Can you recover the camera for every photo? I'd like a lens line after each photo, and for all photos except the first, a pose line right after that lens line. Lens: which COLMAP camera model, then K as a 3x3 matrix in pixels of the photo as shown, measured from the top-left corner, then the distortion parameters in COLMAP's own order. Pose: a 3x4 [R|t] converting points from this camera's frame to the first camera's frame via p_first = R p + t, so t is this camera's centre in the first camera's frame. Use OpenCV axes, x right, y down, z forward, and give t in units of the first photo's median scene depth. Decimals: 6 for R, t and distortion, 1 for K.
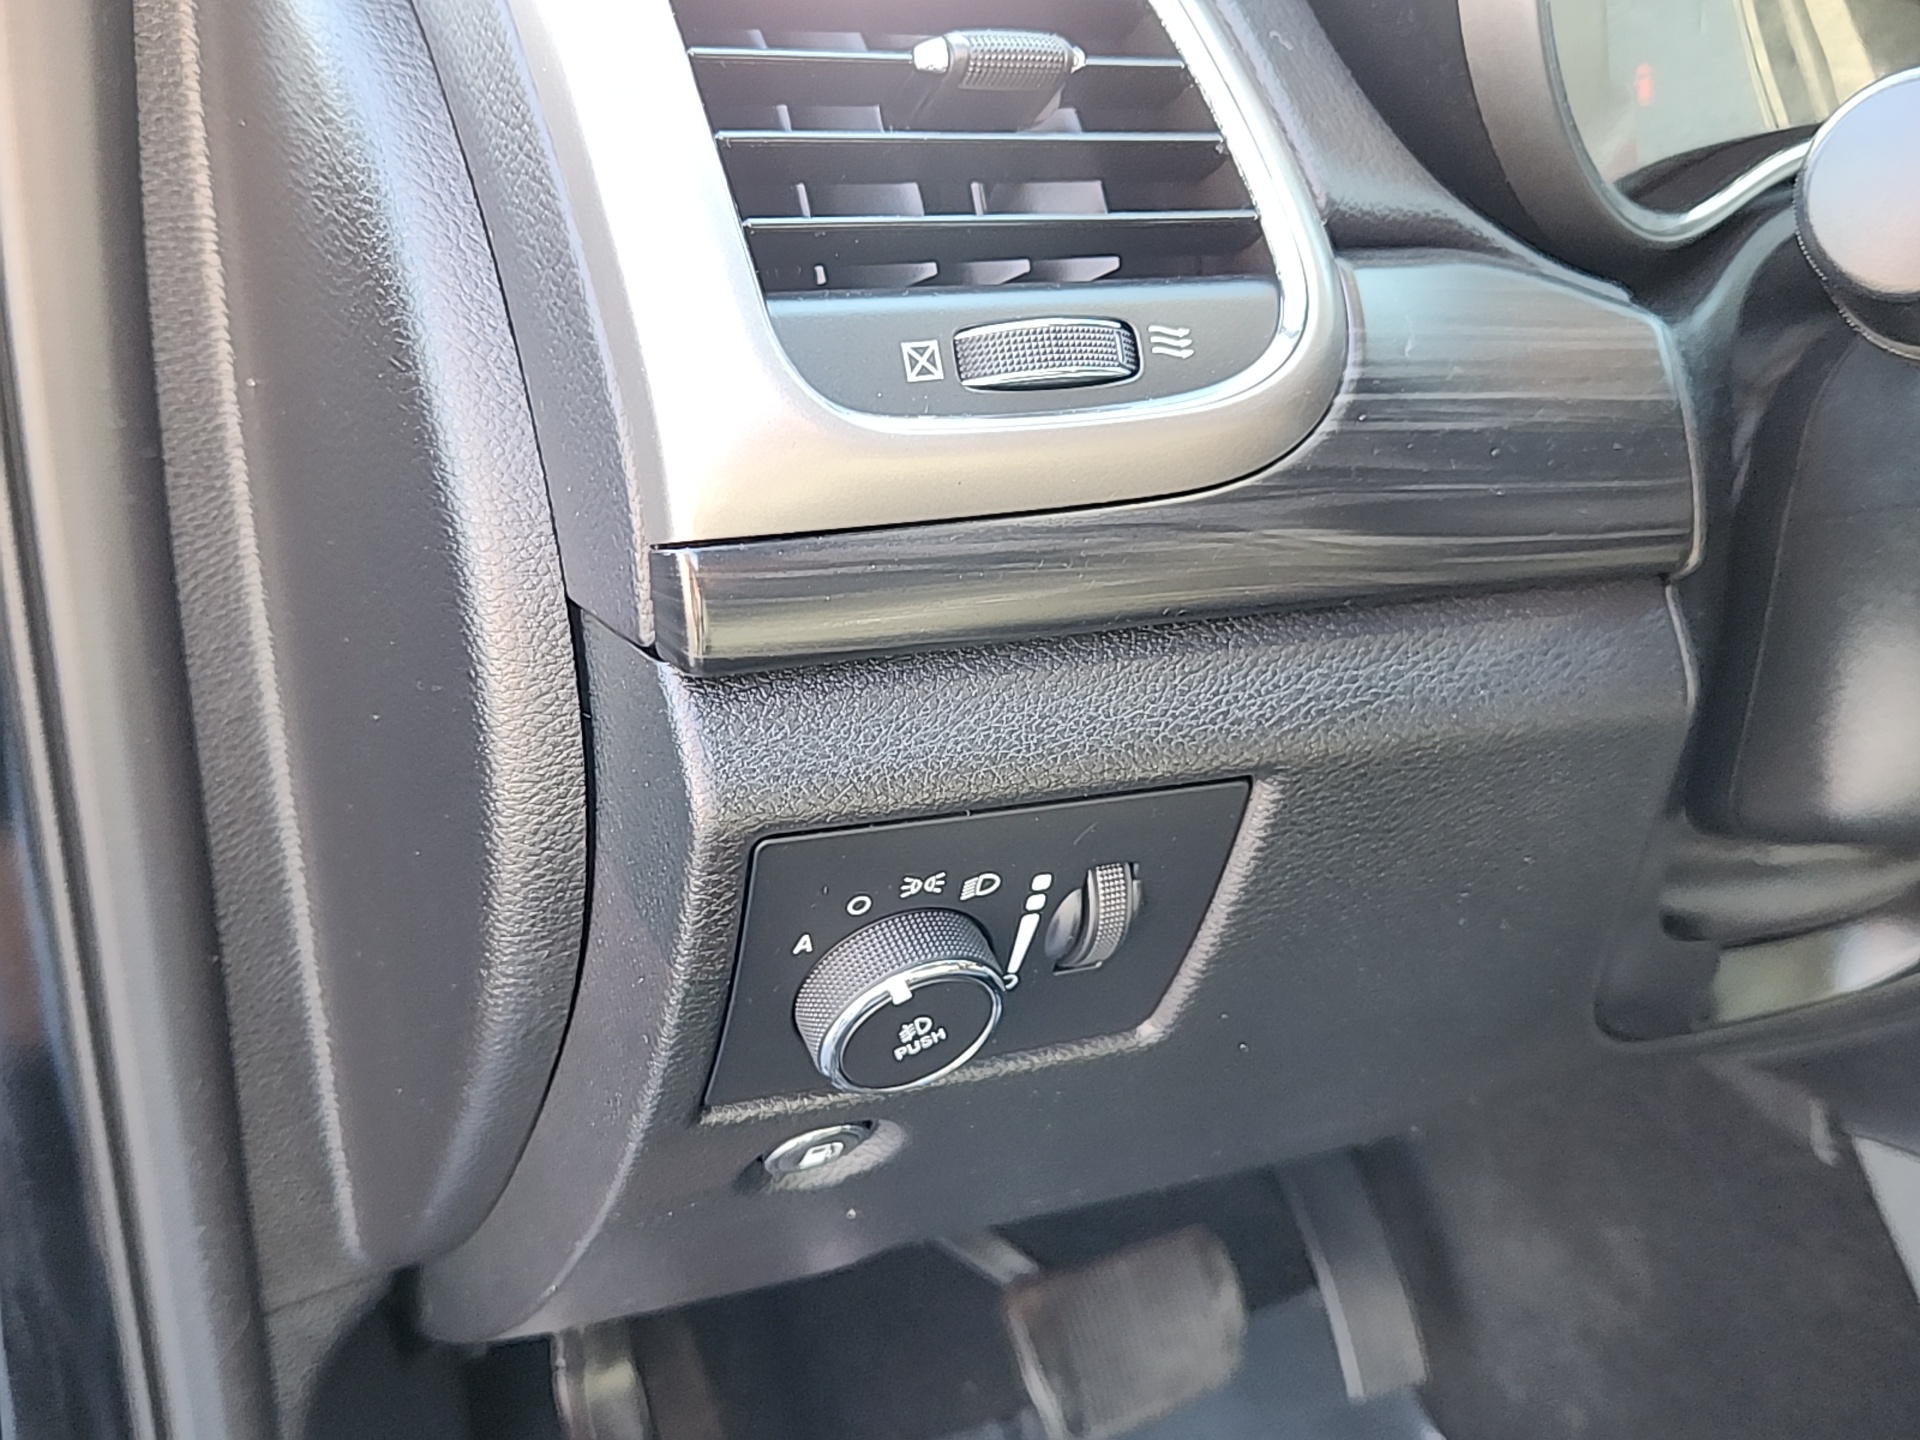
lens RADIAL K [[1864.3, 0, 959.7], [0, 1864.3, 721.1], [0, 0, 1]] dist [0.022278, 0.000000]
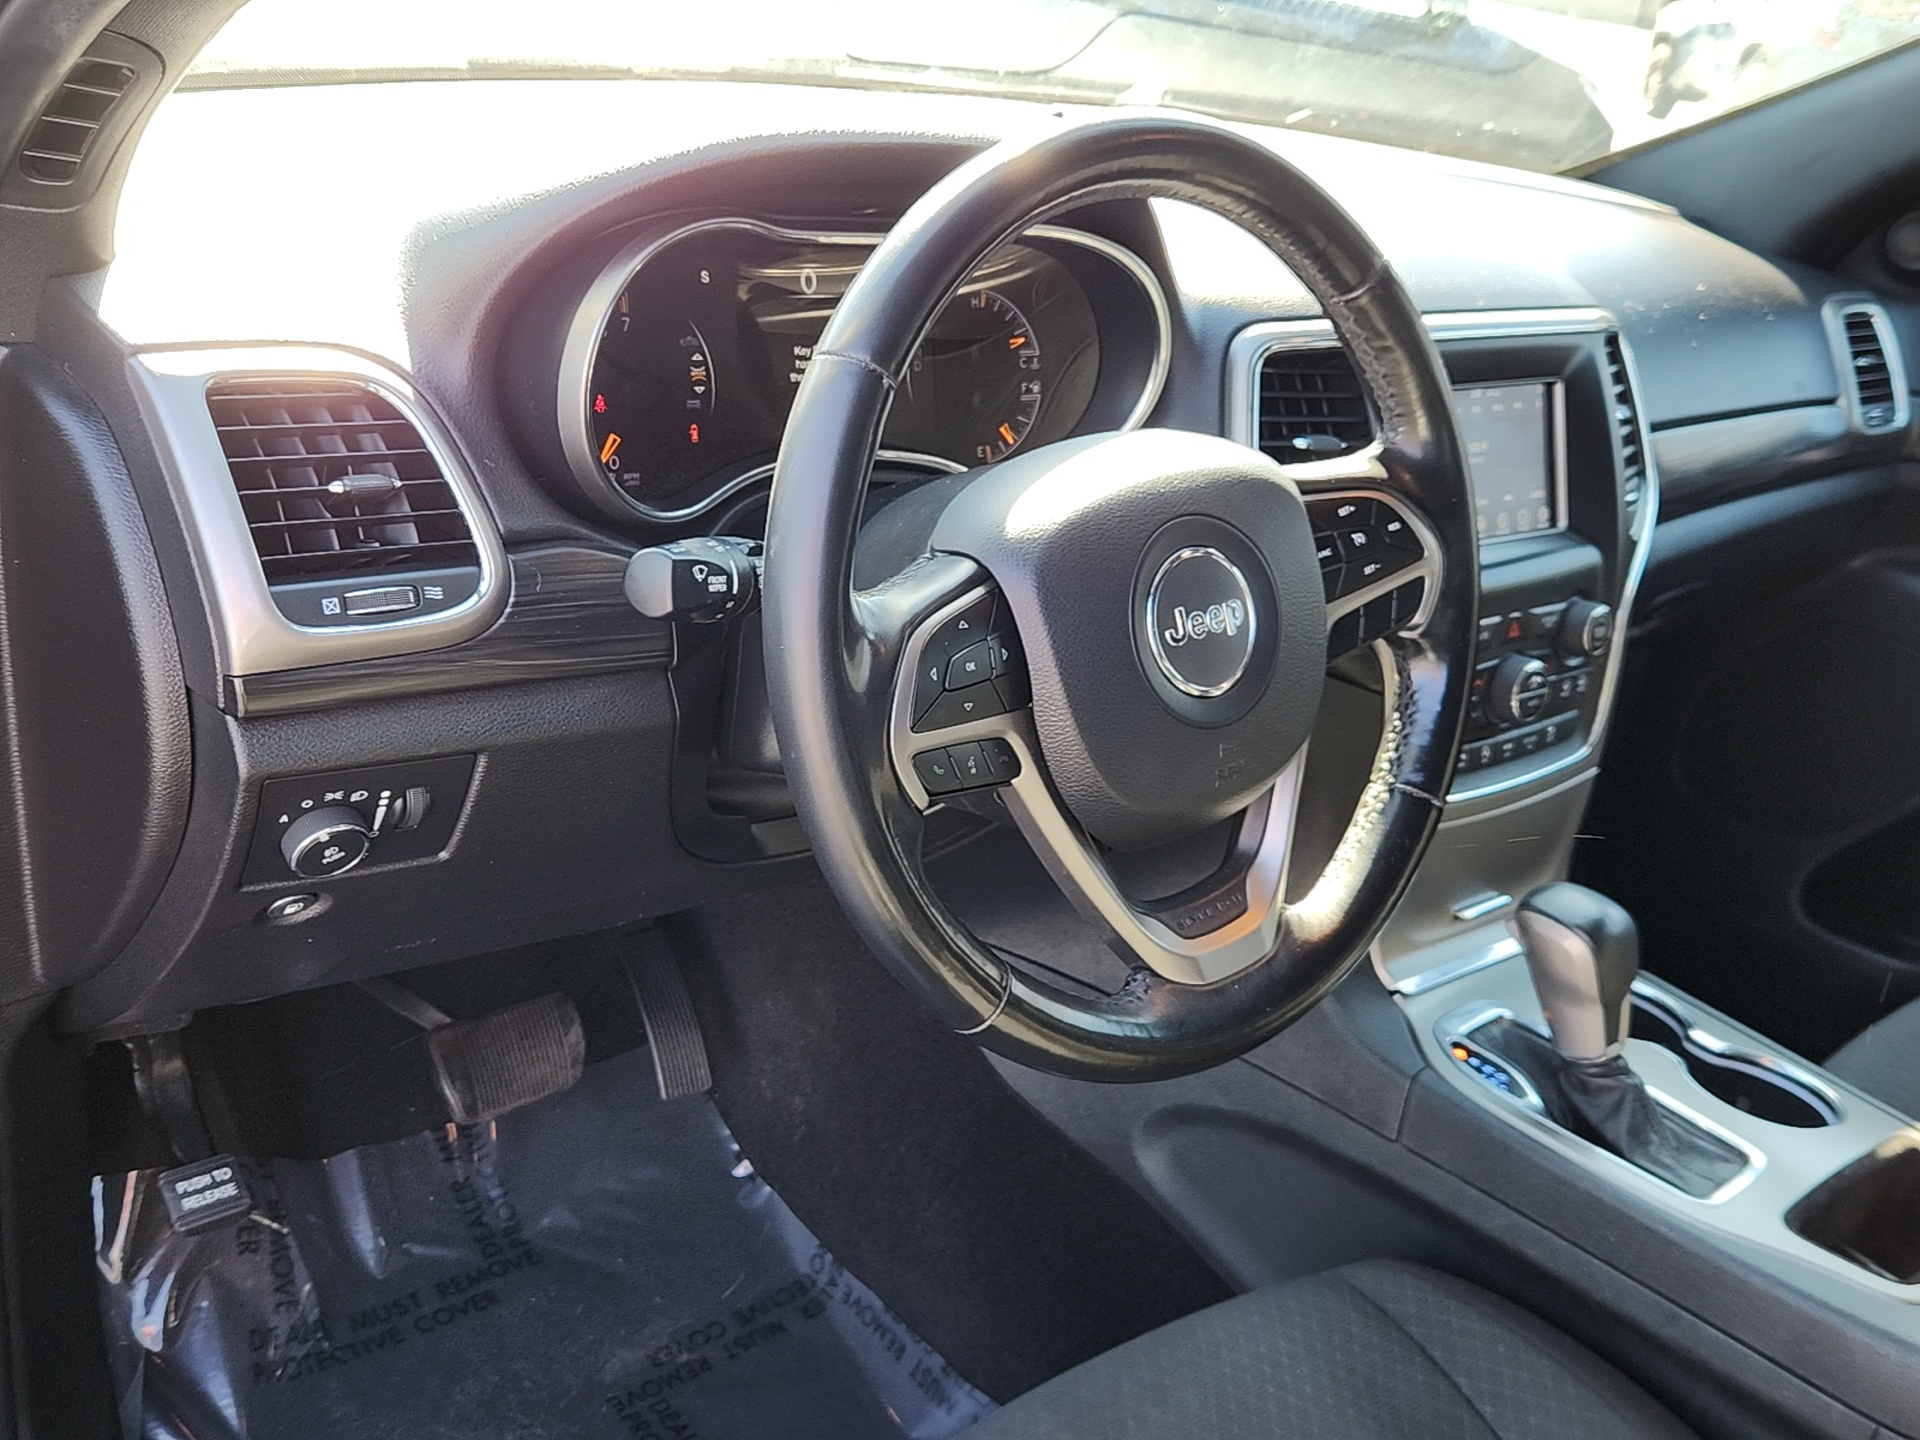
lens RADIAL K [[1864.3, 0, 1008.4], [0, 1864.3, 711.3], [0, 0, 1]] dist [0.022278, 0.000000]
pose [[0.963328, 0.012397, 0.268039, 0.179257], [-0.029191, 0.997845, 0.058761, -0.202380], [-0.266733, -0.064431, 0.961614, -1.680518]]
